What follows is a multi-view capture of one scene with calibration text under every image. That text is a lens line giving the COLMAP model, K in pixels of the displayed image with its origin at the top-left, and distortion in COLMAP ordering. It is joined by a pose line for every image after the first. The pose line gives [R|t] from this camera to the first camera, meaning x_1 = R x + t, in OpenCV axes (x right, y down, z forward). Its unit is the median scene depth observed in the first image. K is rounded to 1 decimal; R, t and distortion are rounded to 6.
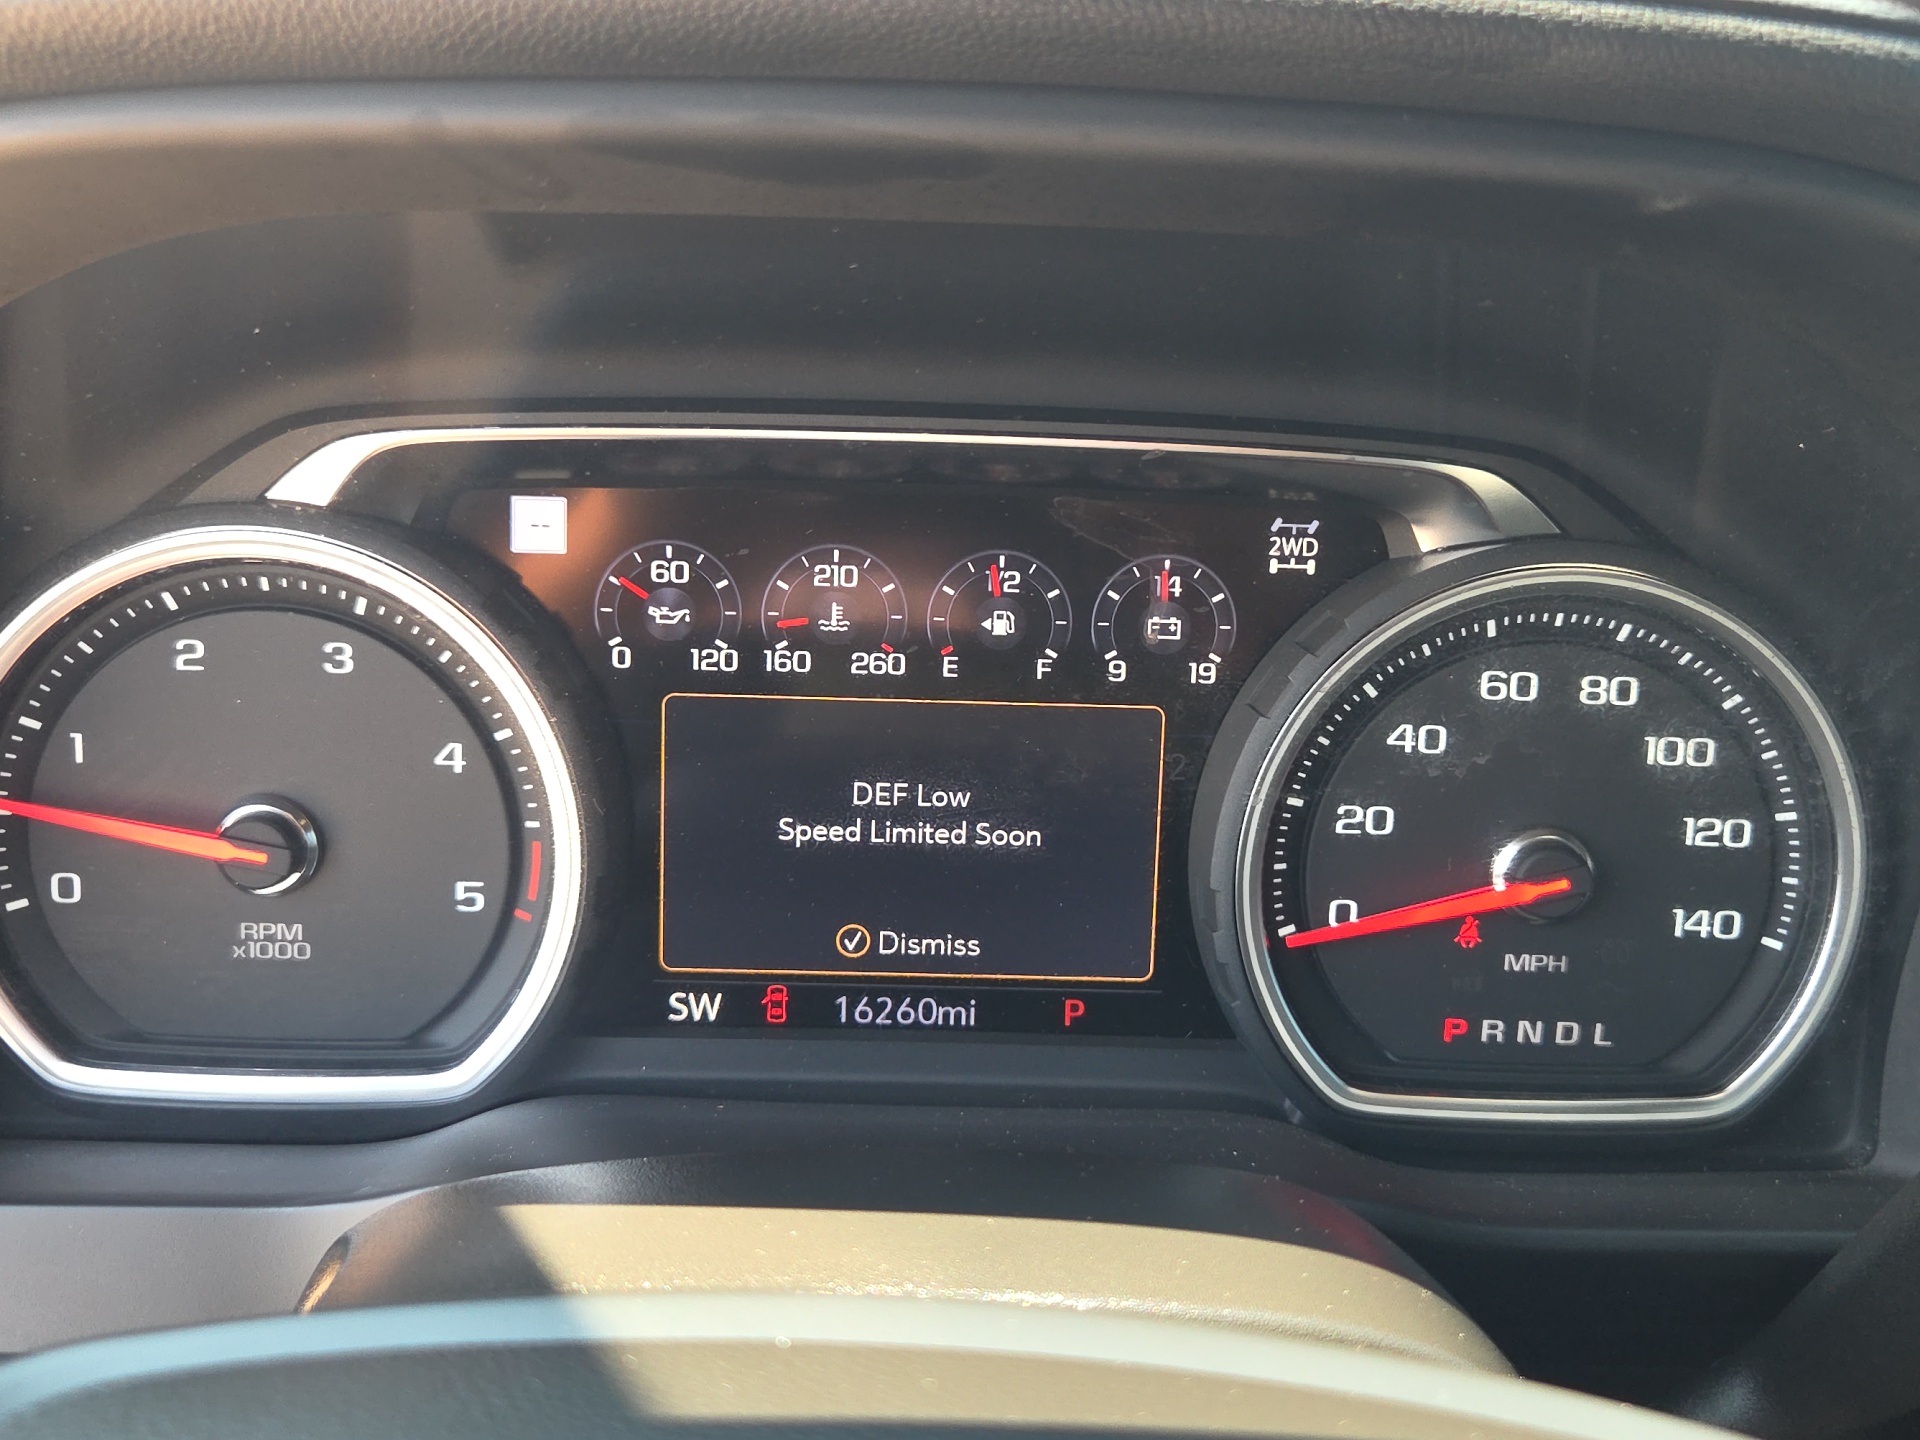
lens RADIAL K [[1722.8, 0, 988.9], [0, 1722.8, 645.0], [0, 0, 1]] dist [-0.018950, 0.001074]
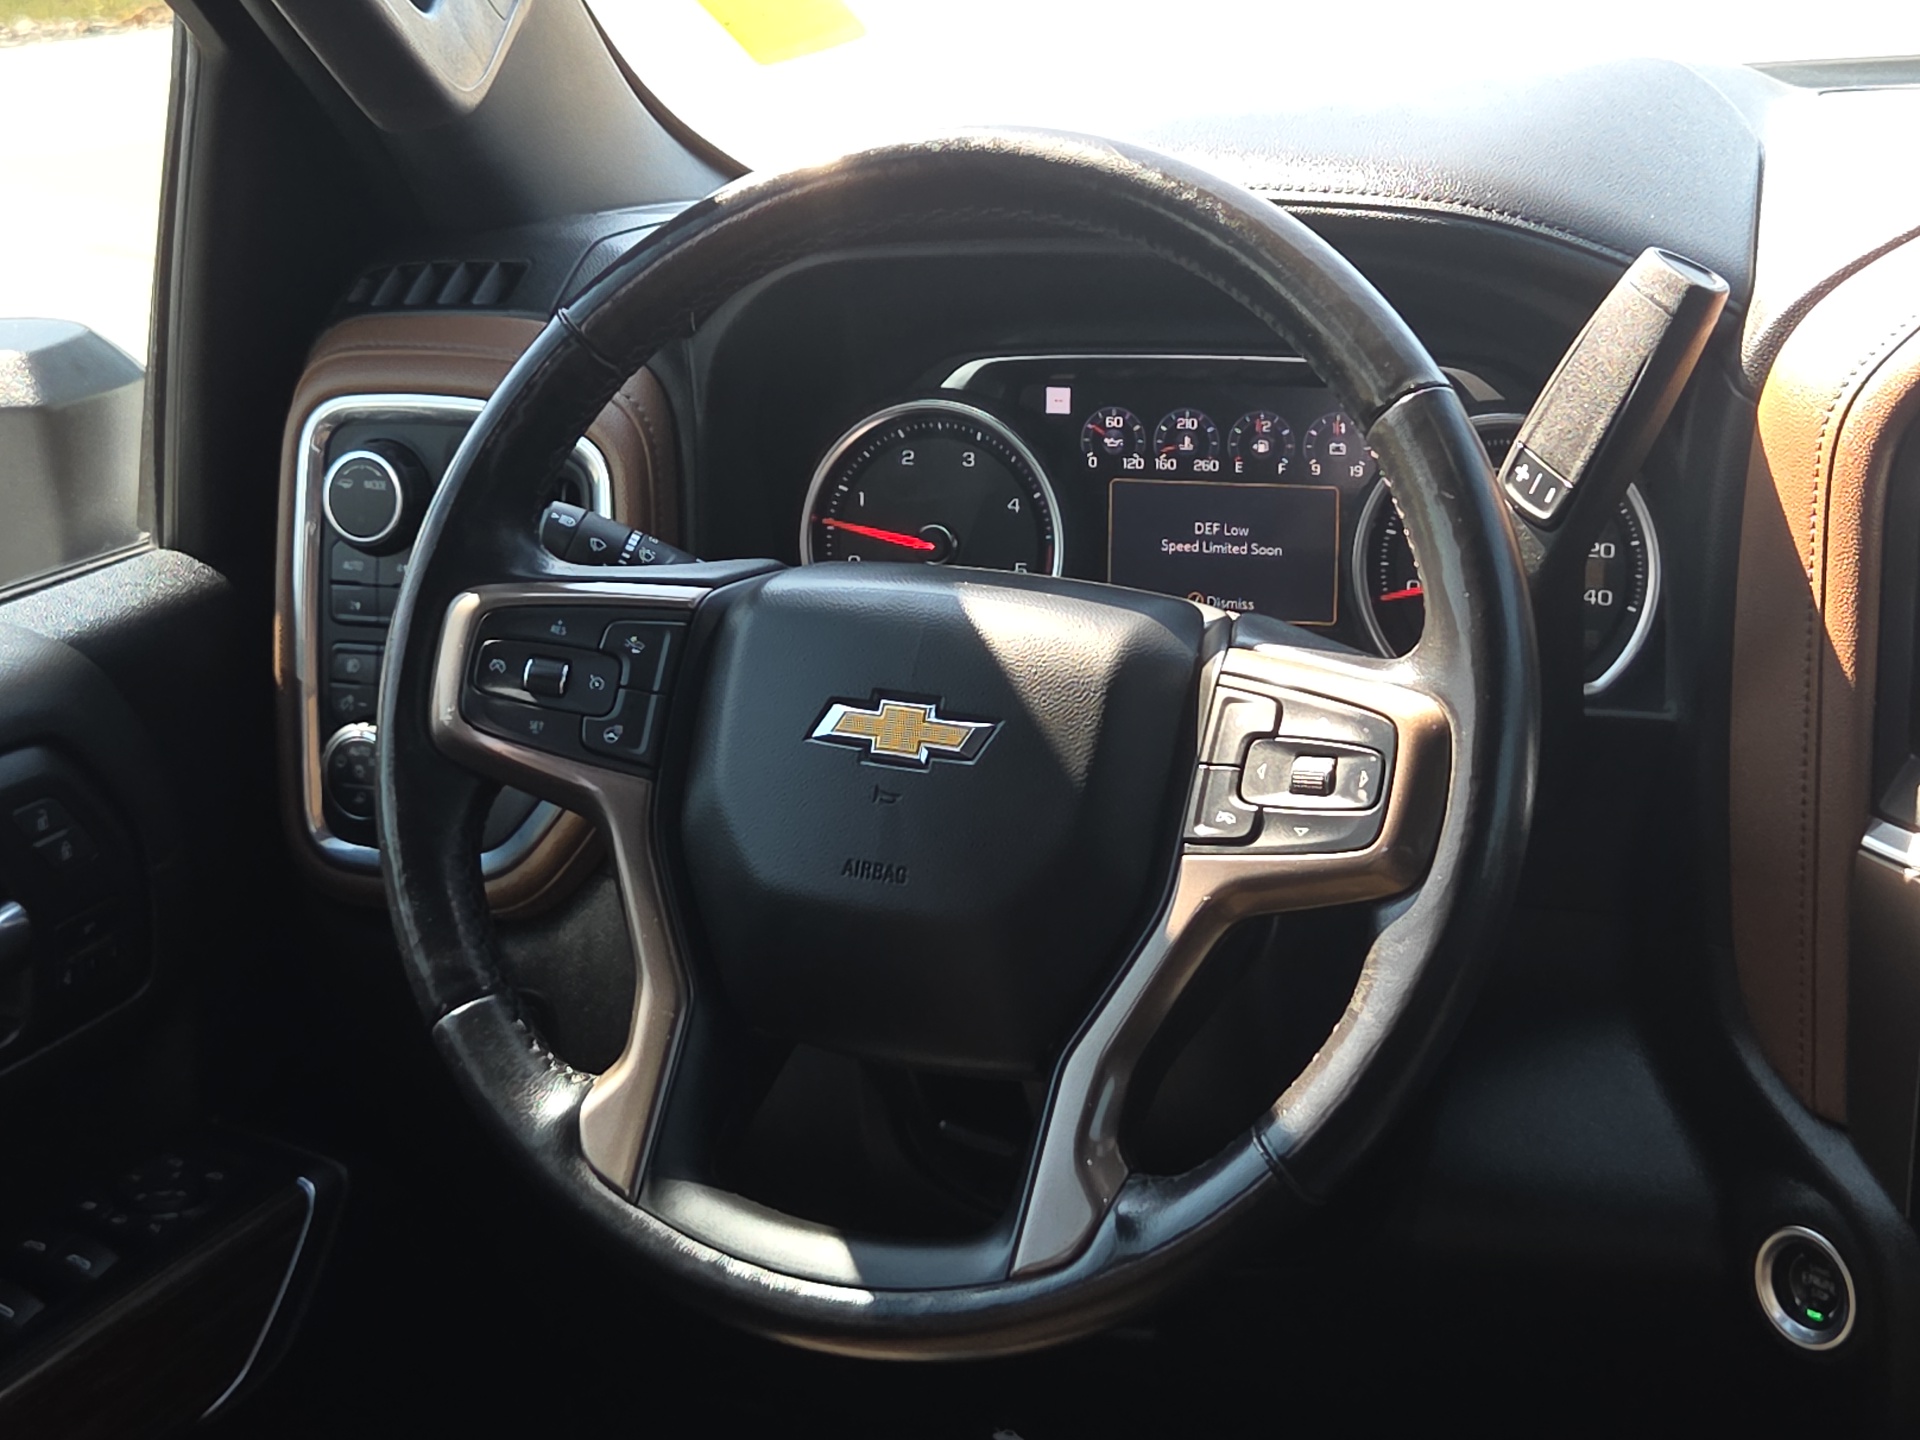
lens RADIAL K [[3224.6, 0, 1007.2], [0, 3224.6, 661.1], [0, 0, 1]] dist [0.019989, 0.000000]
pose [[0.914787, 0.026339, -0.403078, 1.309803], [-0.032903, 0.999415, -0.009367, 0.295181], [0.402595, 0.021831, 0.915118, -2.700306]]
